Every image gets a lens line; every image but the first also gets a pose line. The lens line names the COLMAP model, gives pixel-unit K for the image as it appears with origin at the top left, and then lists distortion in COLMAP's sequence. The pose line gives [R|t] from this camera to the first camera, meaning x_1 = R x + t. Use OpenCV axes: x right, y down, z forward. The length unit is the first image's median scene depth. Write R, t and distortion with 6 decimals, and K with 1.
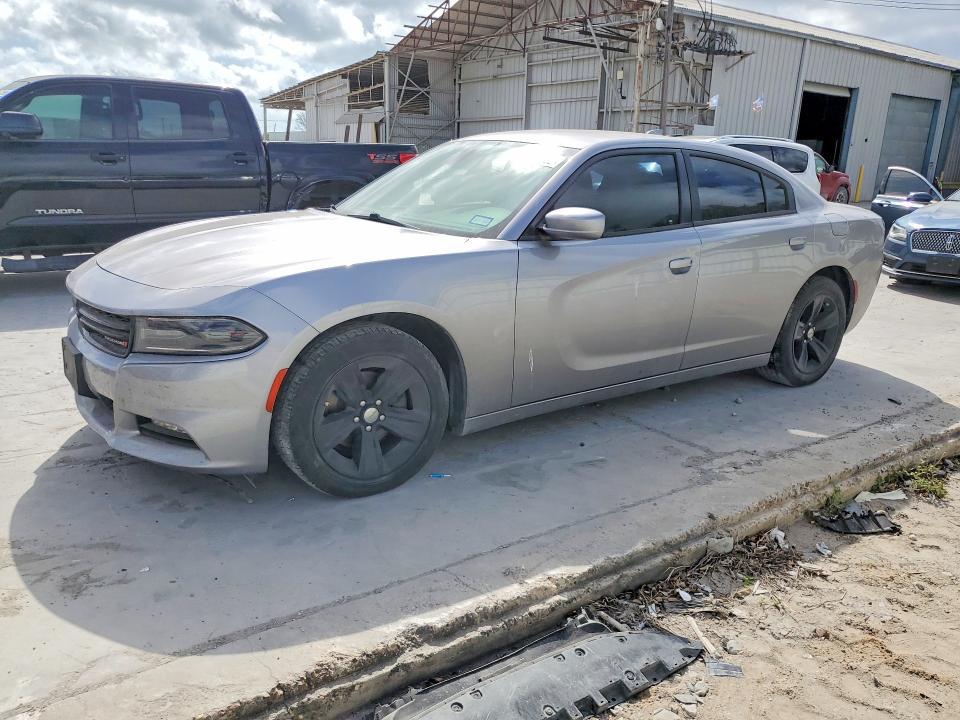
lens RADIAL K [[765.4, 0, 481.8], [0, 765.4, 358.9], [0, 0, 1]] dist [0.043809, -0.048314]
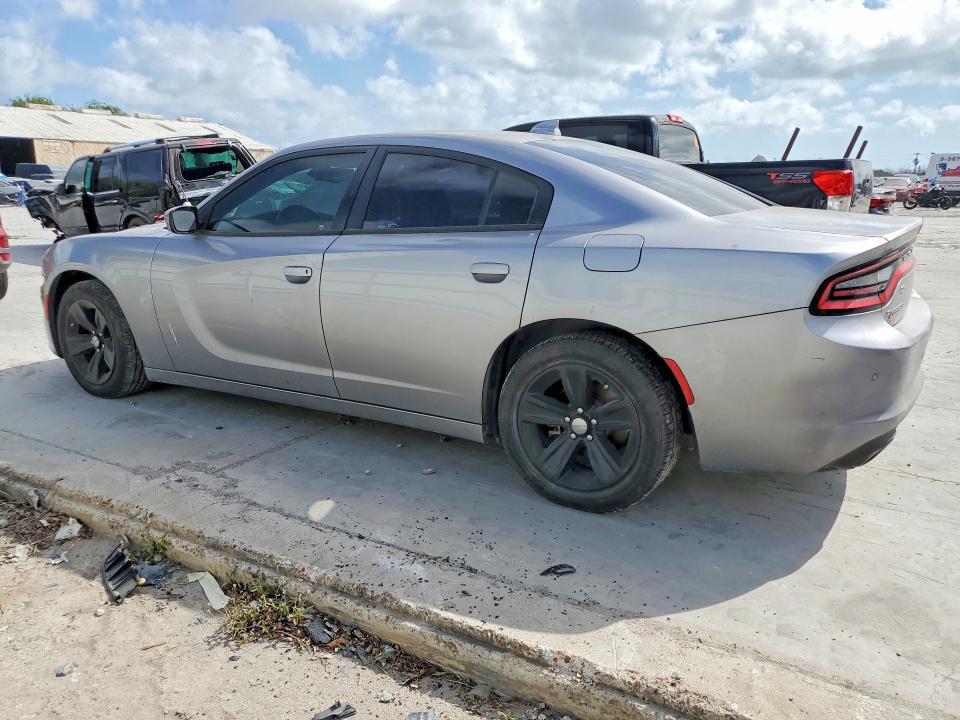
lens RADIAL K [[765.4, 0, 481.8], [0, 765.4, 358.9], [0, 0, 1]] dist [0.043809, -0.048314]
pose [[0.381088, 0.176566, -0.907522, 1.145028], [-0.221974, 0.970357, 0.095579, -0.153689], [0.897496, 0.165023, 0.408985, 0.814953]]
